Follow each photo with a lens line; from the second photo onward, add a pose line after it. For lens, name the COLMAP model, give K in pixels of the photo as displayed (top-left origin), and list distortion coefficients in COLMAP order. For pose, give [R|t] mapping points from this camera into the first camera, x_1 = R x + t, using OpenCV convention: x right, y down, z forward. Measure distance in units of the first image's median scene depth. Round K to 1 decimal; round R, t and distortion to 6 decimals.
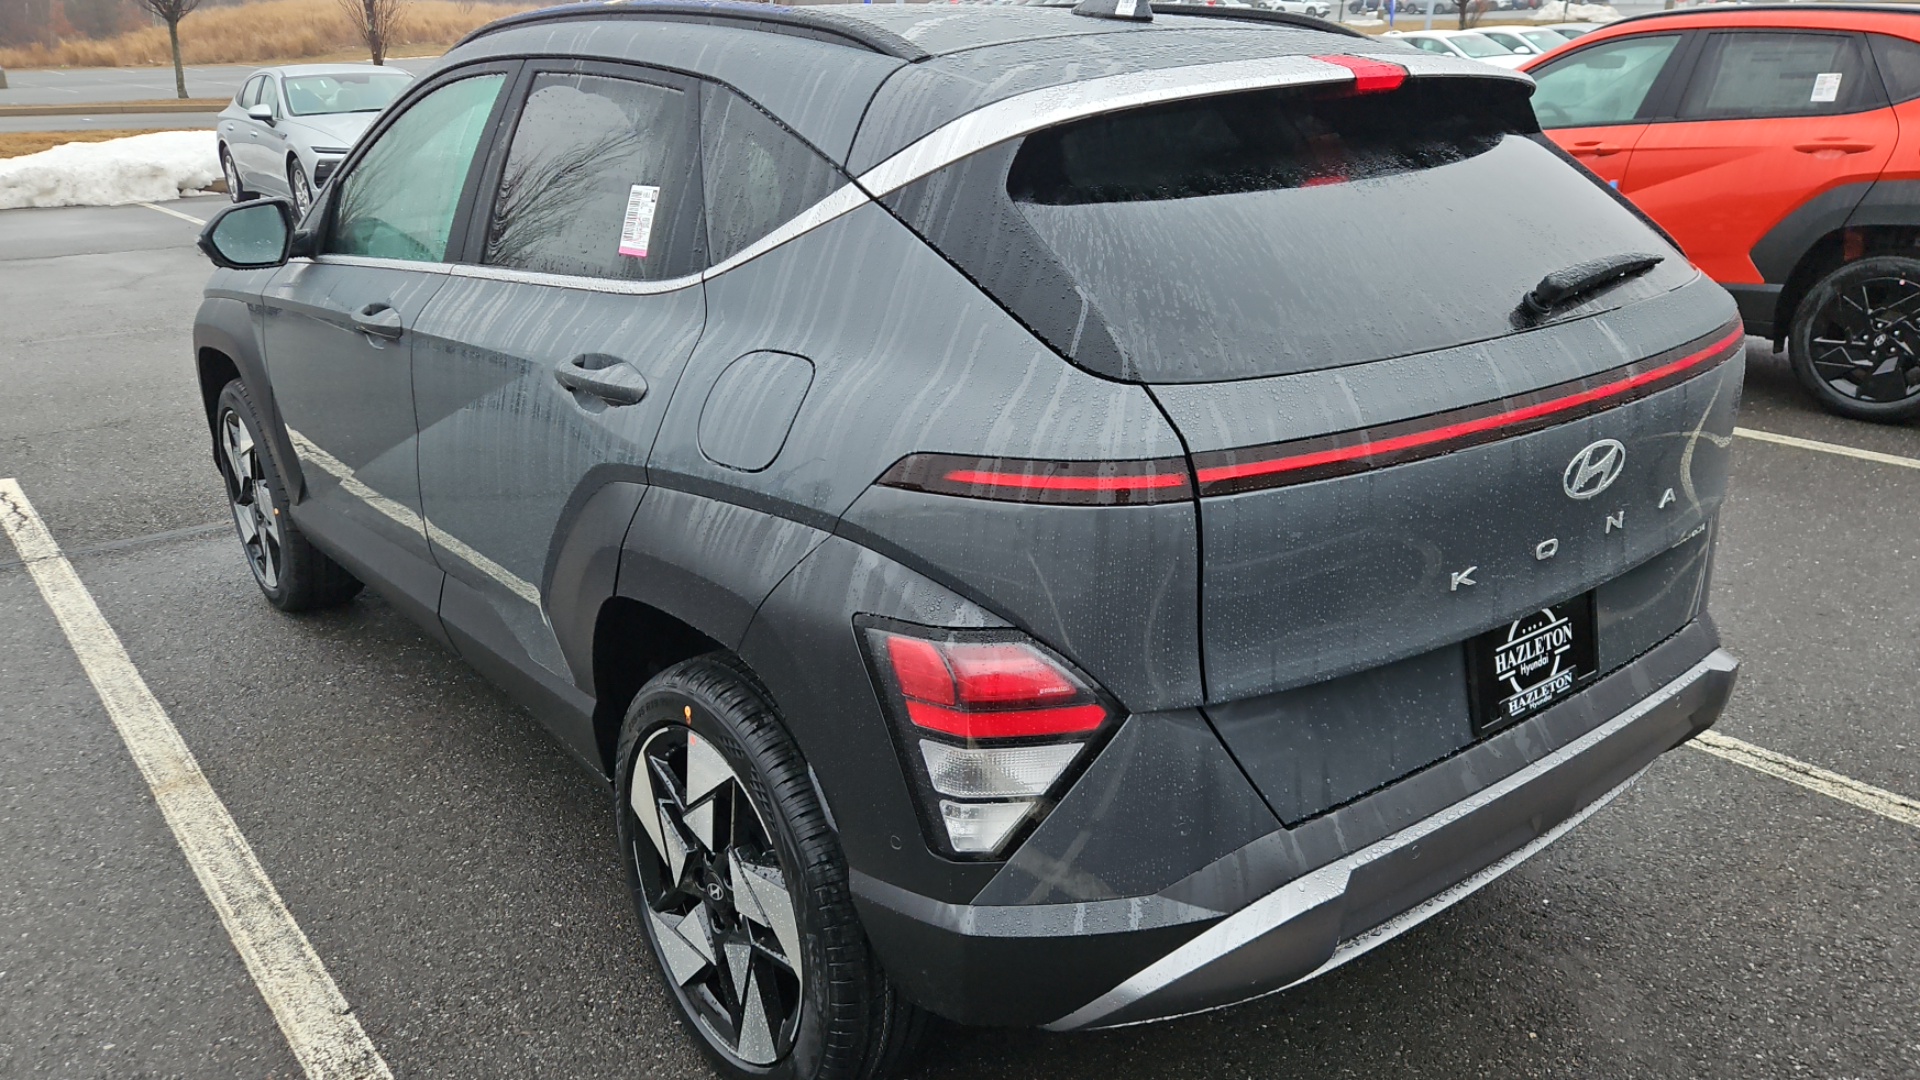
lens RADIAL K [[1386.5, 0, 954.5], [0, 1386.5, 550.4], [0, 0, 1]] dist [0.117063, -0.126770]
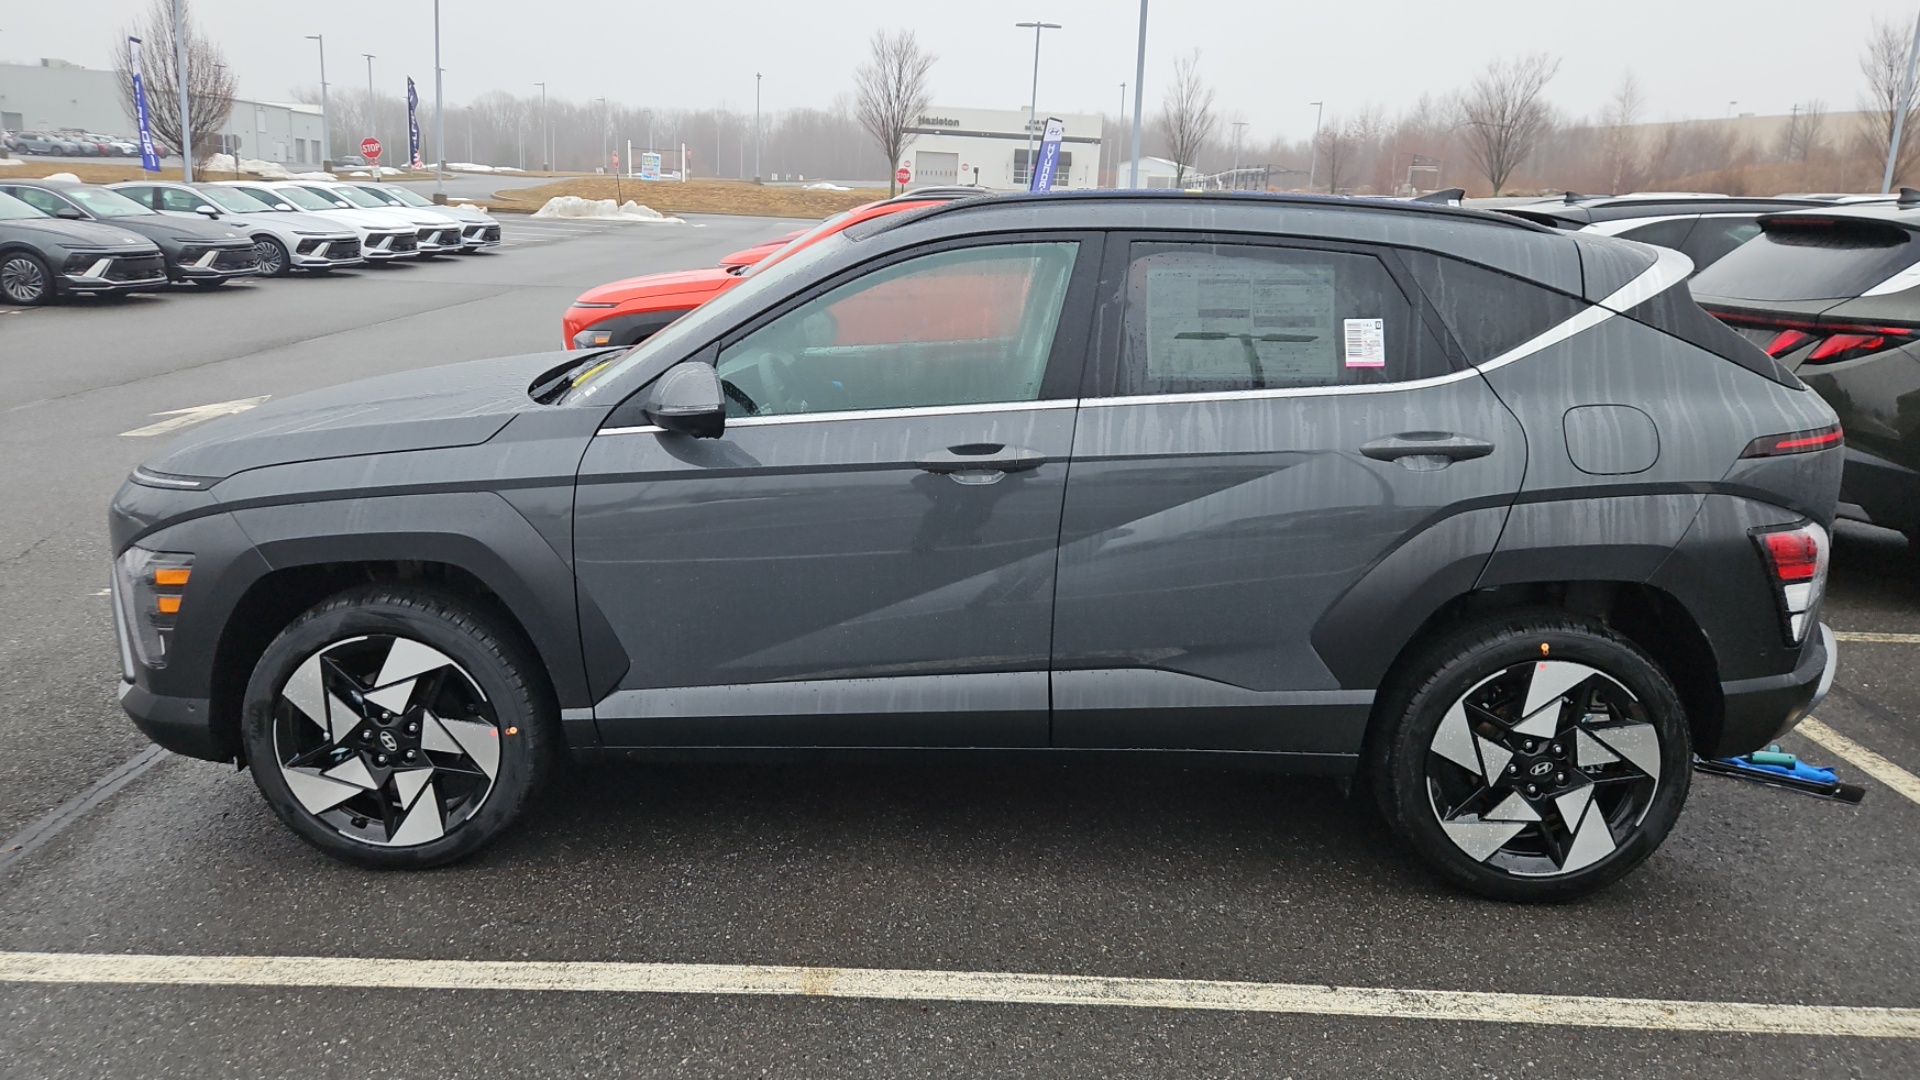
lens RADIAL K [[1386.5, 0, 954.5], [0, 1386.5, 550.4], [0, 0, 1]] dist [0.117063, -0.126770]
pose [[0.633593, -0.153225, 0.758342, -1.682783], [0.229602, 0.973273, 0.004821, -0.138001], [-0.738812, 0.171062, 0.651839, 0.431507]]
